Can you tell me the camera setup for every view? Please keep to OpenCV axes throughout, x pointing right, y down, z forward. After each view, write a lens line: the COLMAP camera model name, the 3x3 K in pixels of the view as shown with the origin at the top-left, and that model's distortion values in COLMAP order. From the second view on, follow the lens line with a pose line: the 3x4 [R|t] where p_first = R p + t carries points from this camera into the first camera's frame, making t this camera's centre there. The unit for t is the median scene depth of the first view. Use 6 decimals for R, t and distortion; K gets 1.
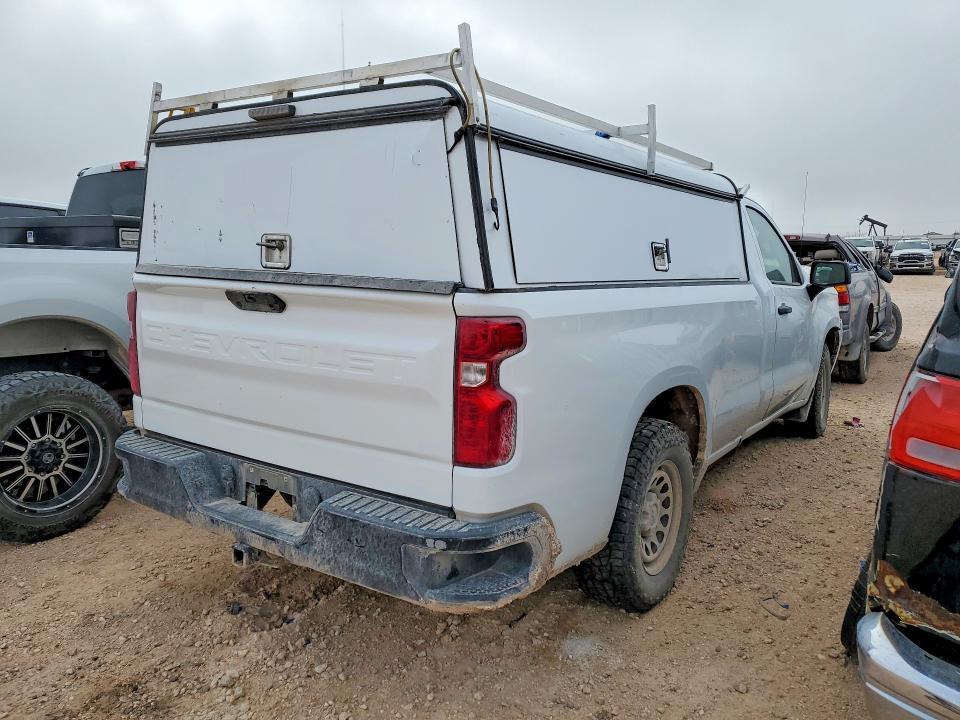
lens RADIAL K [[748.0, 0, 480.0], [0, 748.0, 360.0], [0, 0, 1]] dist [0.023897, -0.001538]
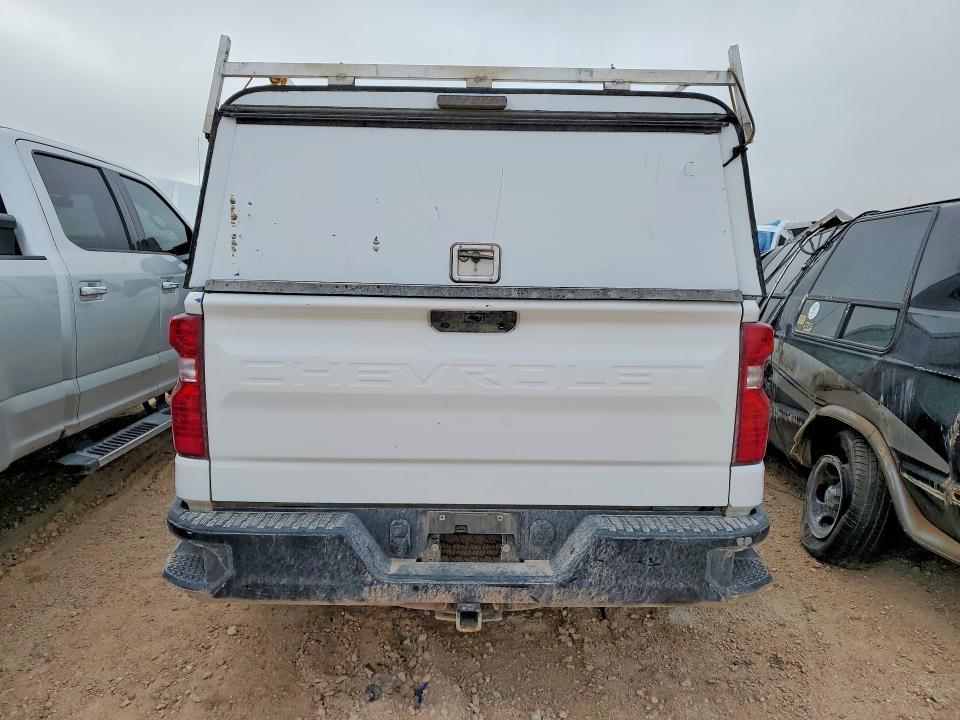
lens RADIAL K [[735.6, 0, 472.9], [0, 735.6, 367.5], [0, 0, 1]] dist [0.066396, -0.083825]
pose [[0.811829, -0.089045, 0.577066, -0.792921], [0.082895, 0.995869, 0.037051, -0.056172], [-0.577981, 0.017756, 0.815857, 0.307025]]
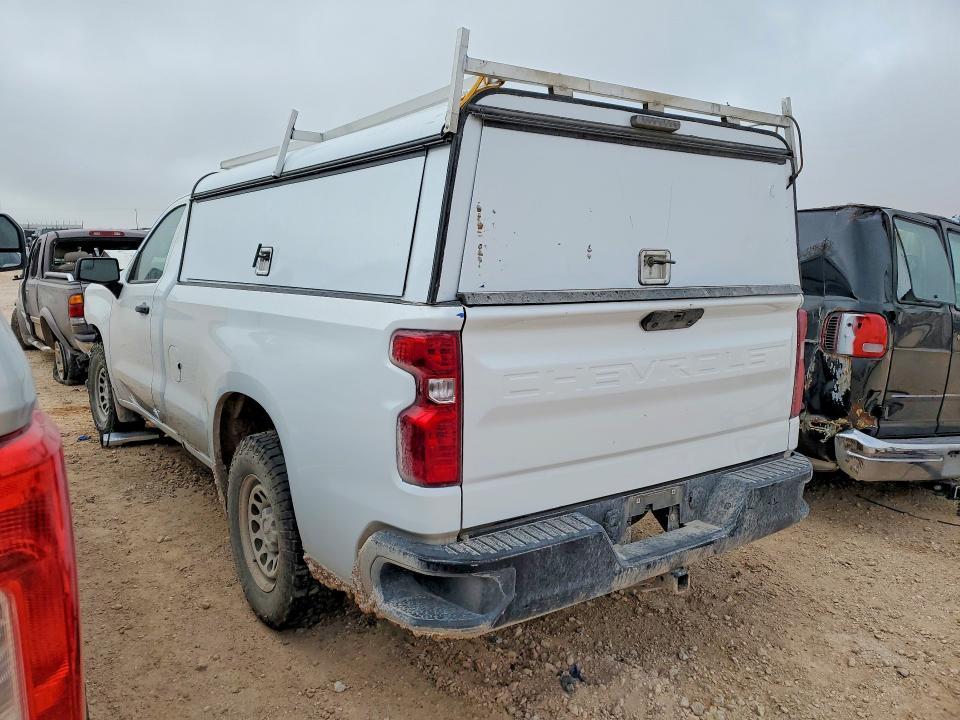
lens RADIAL K [[735.6, 0, 472.9], [0, 735.6, 367.5], [0, 0, 1]] dist [0.066396, -0.083825]
pose [[0.341865, -0.153196, 0.927178, -1.282898], [0.136571, 0.984248, 0.112269, -0.159117], [-0.929772, 0.088245, 0.357402, 0.899292]]
